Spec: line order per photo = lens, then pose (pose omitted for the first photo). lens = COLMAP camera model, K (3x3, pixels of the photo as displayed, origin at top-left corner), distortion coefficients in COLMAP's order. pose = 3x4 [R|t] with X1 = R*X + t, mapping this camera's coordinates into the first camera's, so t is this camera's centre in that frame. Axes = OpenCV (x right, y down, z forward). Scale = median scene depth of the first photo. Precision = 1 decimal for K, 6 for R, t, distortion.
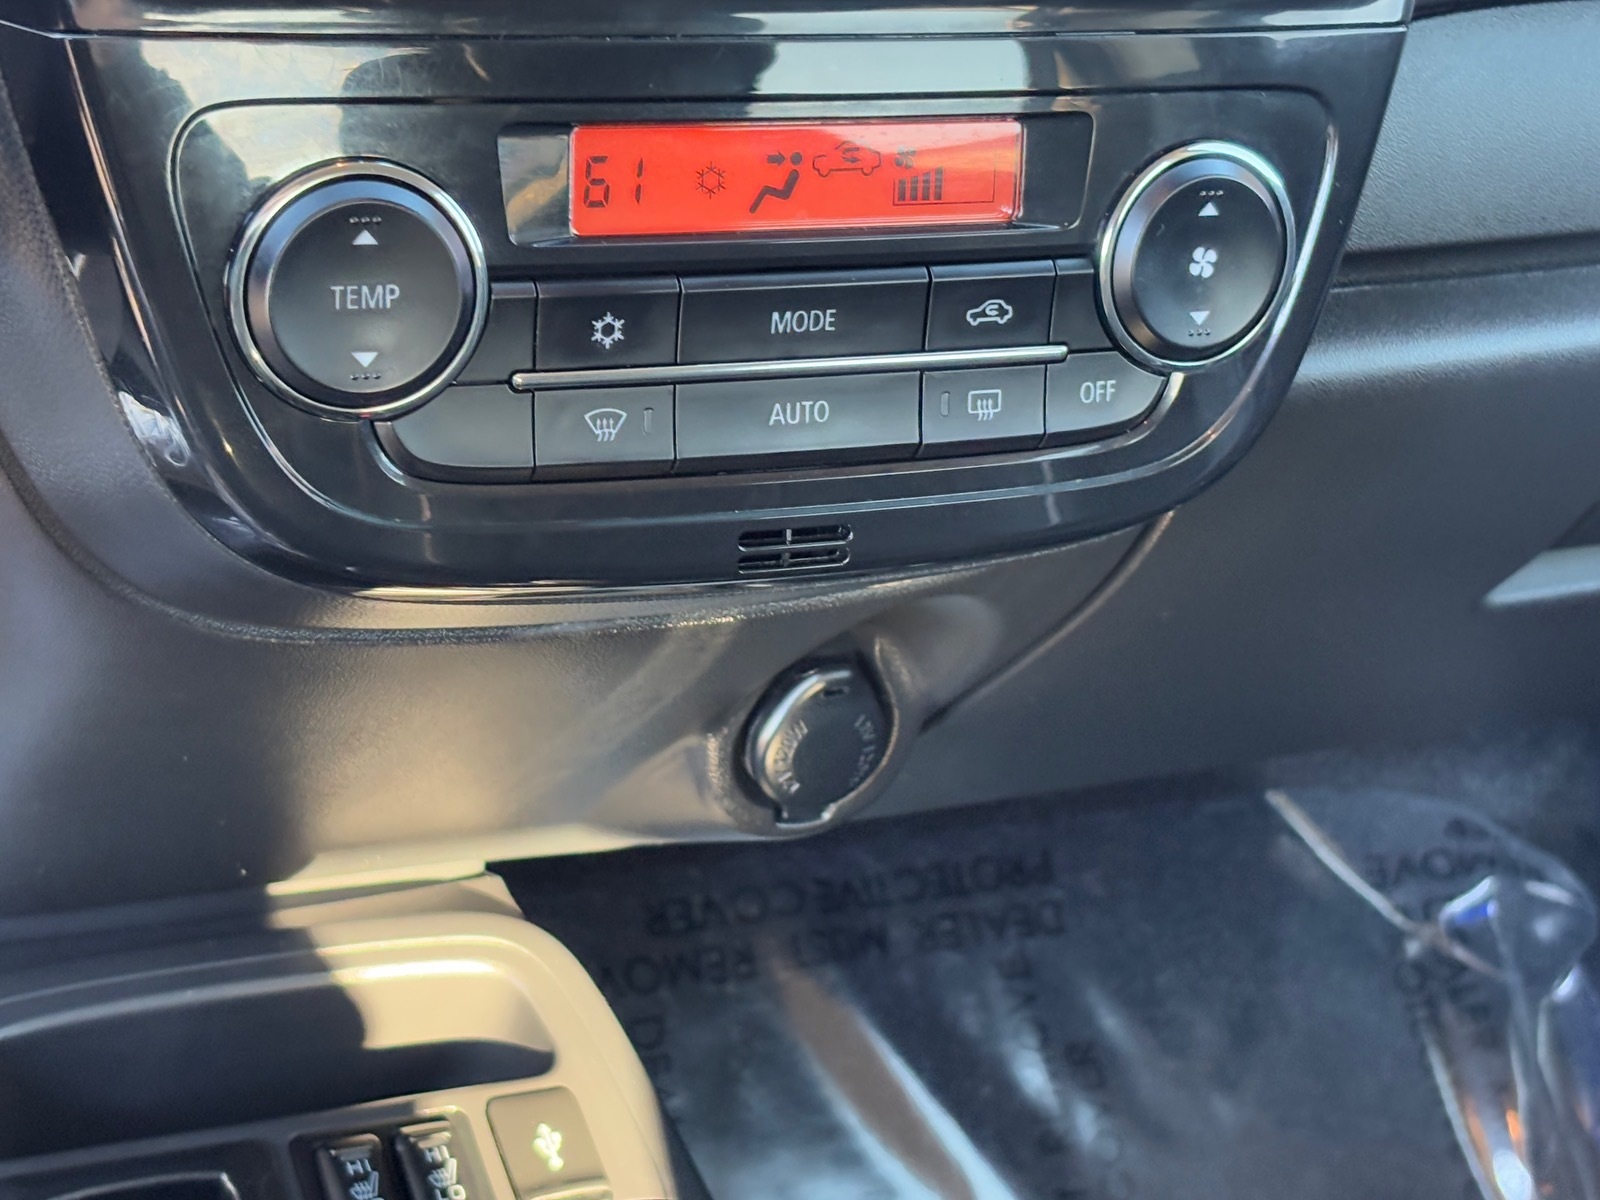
lens RADIAL K [[3113.3, 0, 809.4], [0, 3113.3, 573.2], [0, 0, 1]] dist [0.195027, 0.000000]
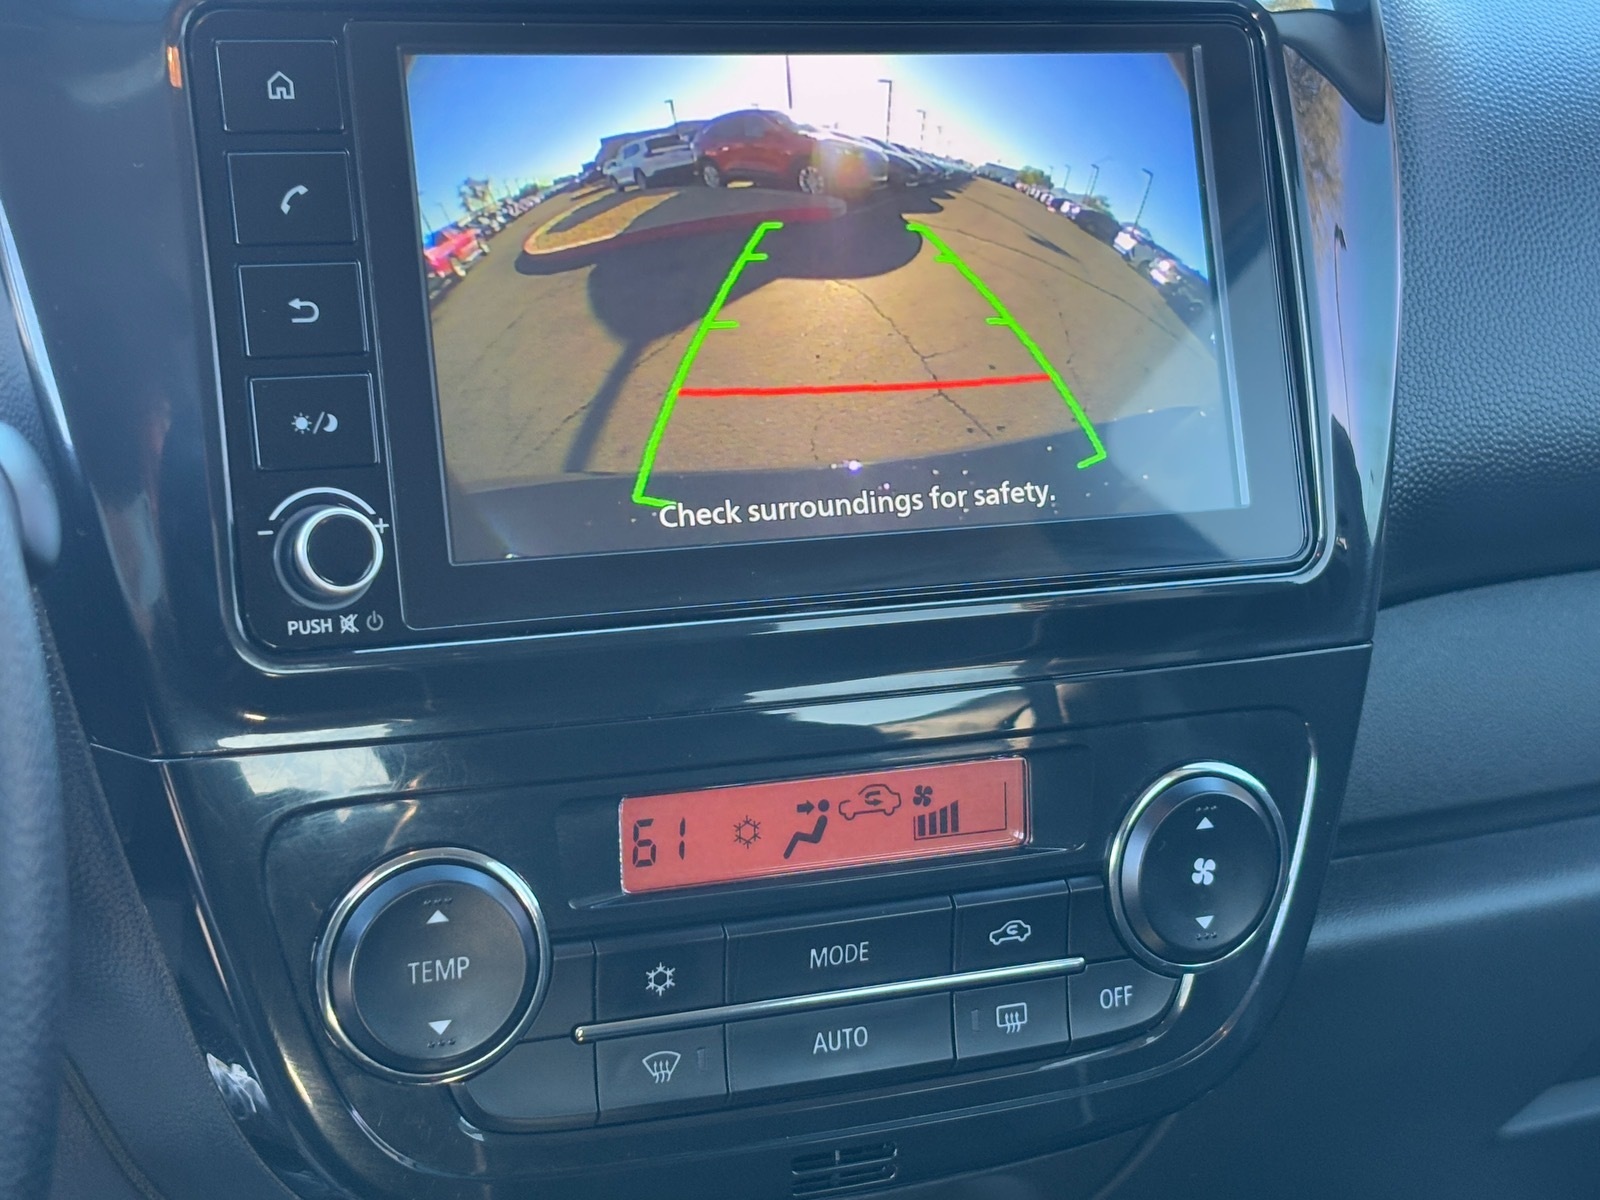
lens RADIAL K [[3113.3, 0, 786.4], [0, 3113.3, 570.0], [0, 0, 1]] dist [0.195027, 0.000000]
pose [[0.998250, -0.059141, -0.000035, -0.011876], [0.058538, 0.988164, -0.141794, -0.058165], [0.008420, 0.141544, 0.989896, -0.085316]]
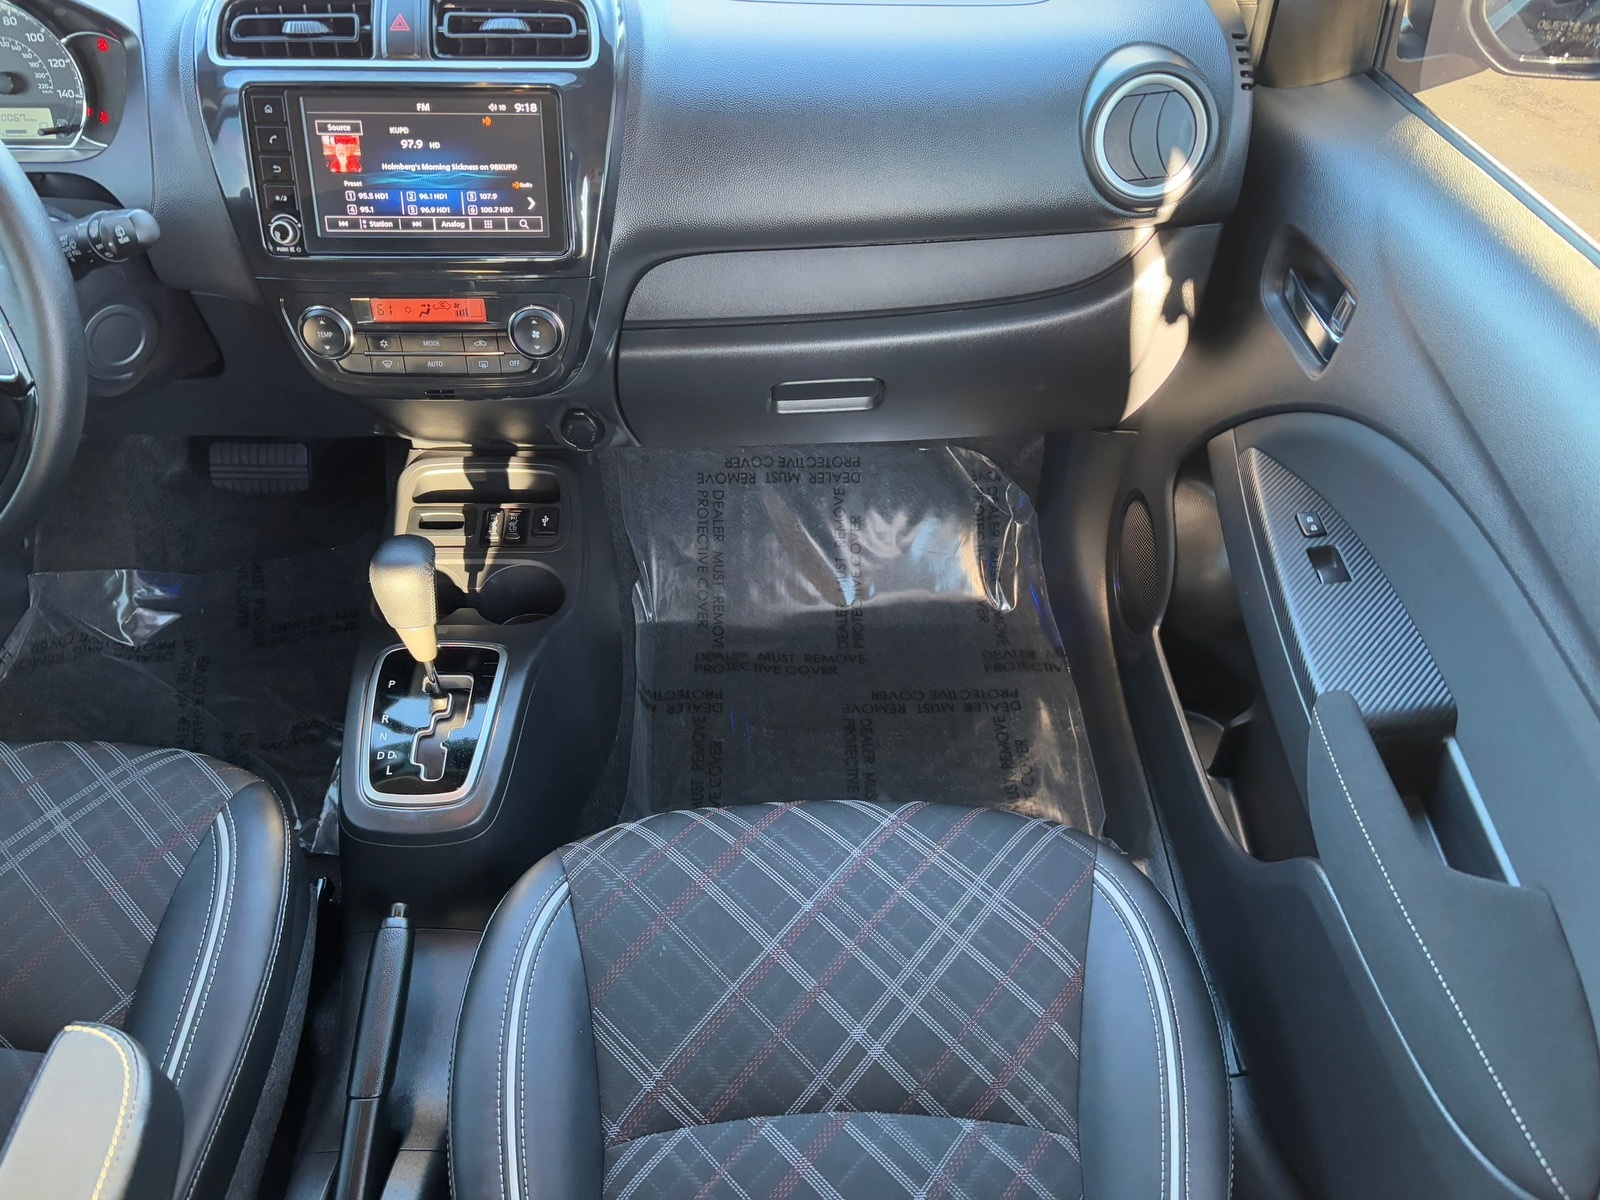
lens RADIAL K [[1227.4, 0, 809.0], [0, 1227.4, 607.6], [0, 0, 1]] dist [0.027955, -0.036828]
pose [[0.914960, 0.177315, -0.362503, 1.126677], [-0.075627, 0.957722, 0.277578, -0.236334], [0.396395, -0.226558, 0.889687, -0.389727]]
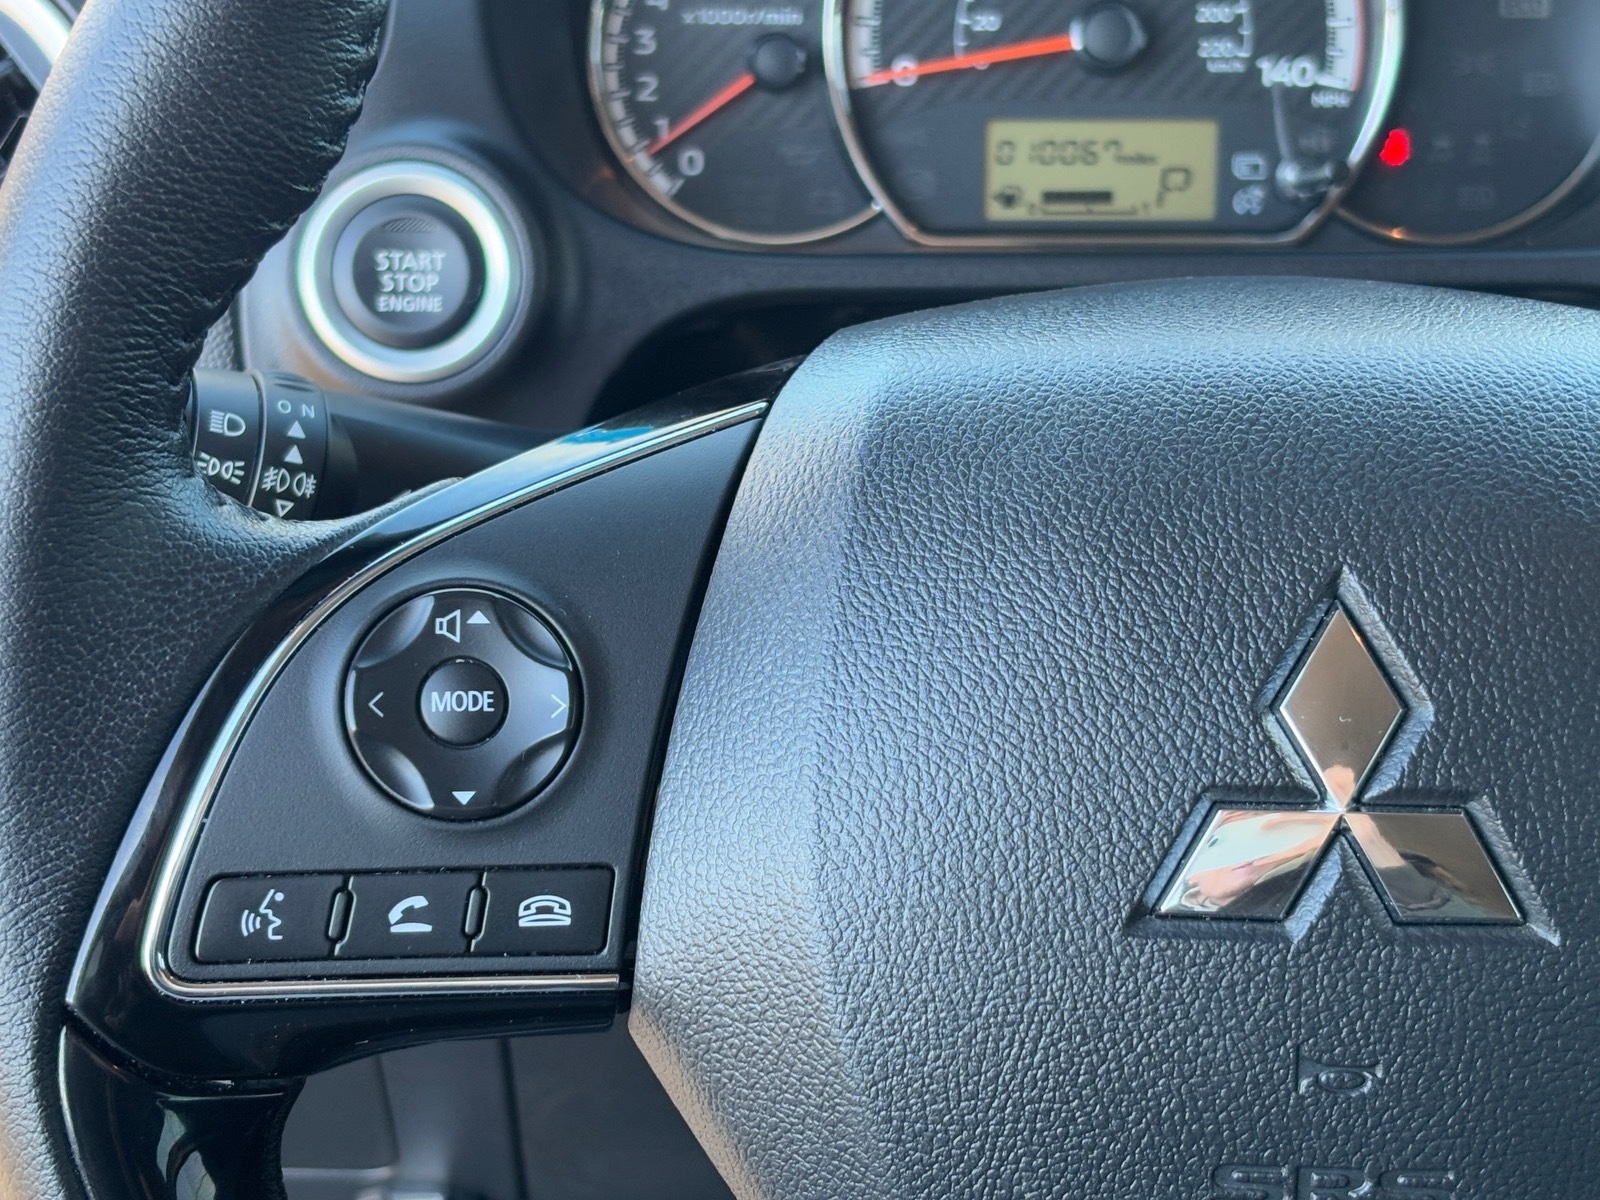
lens RADIAL K [[2880.1, 0, 744.1], [0, 2880.1, 630.1], [0, 0, 1]] dist [0.126889, 0.000000]
pose [[0.912808, 0.050257, -0.405285, -0.332054], [-0.074380, 0.996260, -0.043983, -0.064267], [0.401559, 0.070293, 0.913132, -0.266133]]
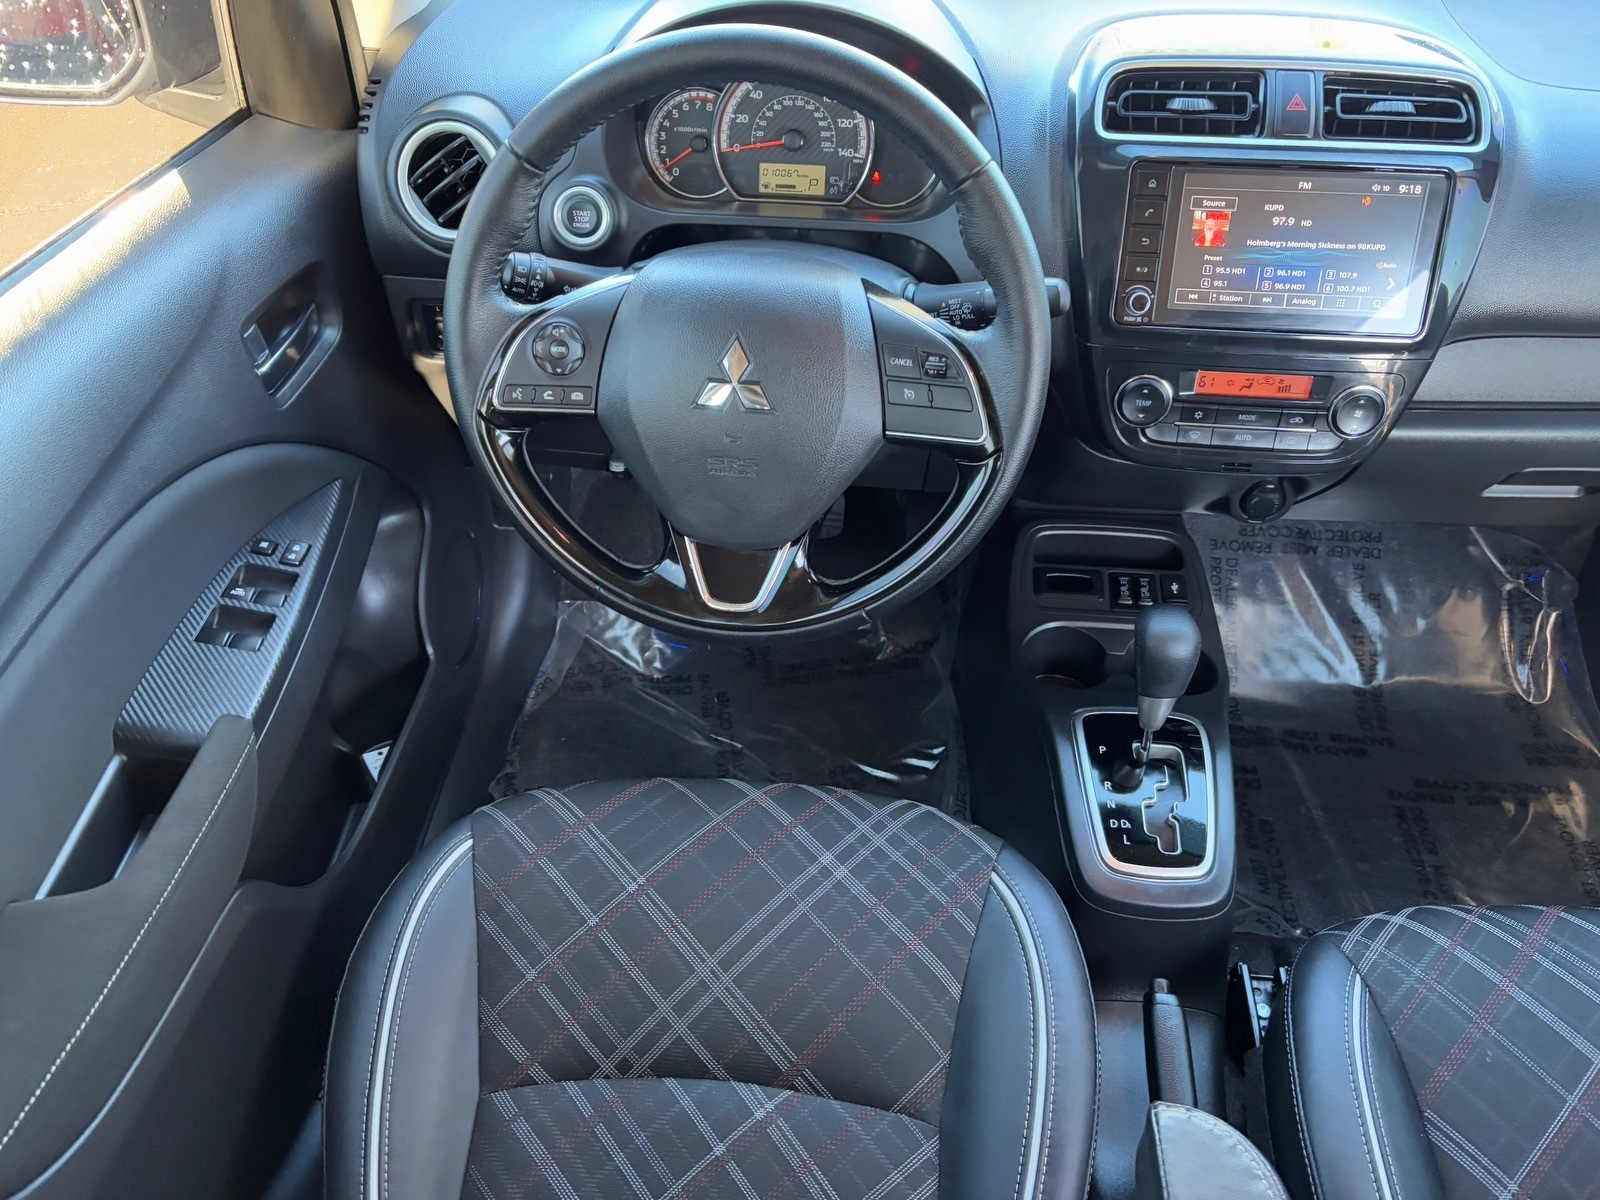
lens RADIAL K [[1227.4, 0, 785.5], [0, 1227.4, 610.4], [0, 0, 1]] dist [0.027955, -0.036828]
pose [[0.874883, 0.224387, -0.429220, 0.223219], [-0.119948, 0.958980, 0.256844, -0.179943], [0.469247, -0.173225, 0.865910, -0.800005]]
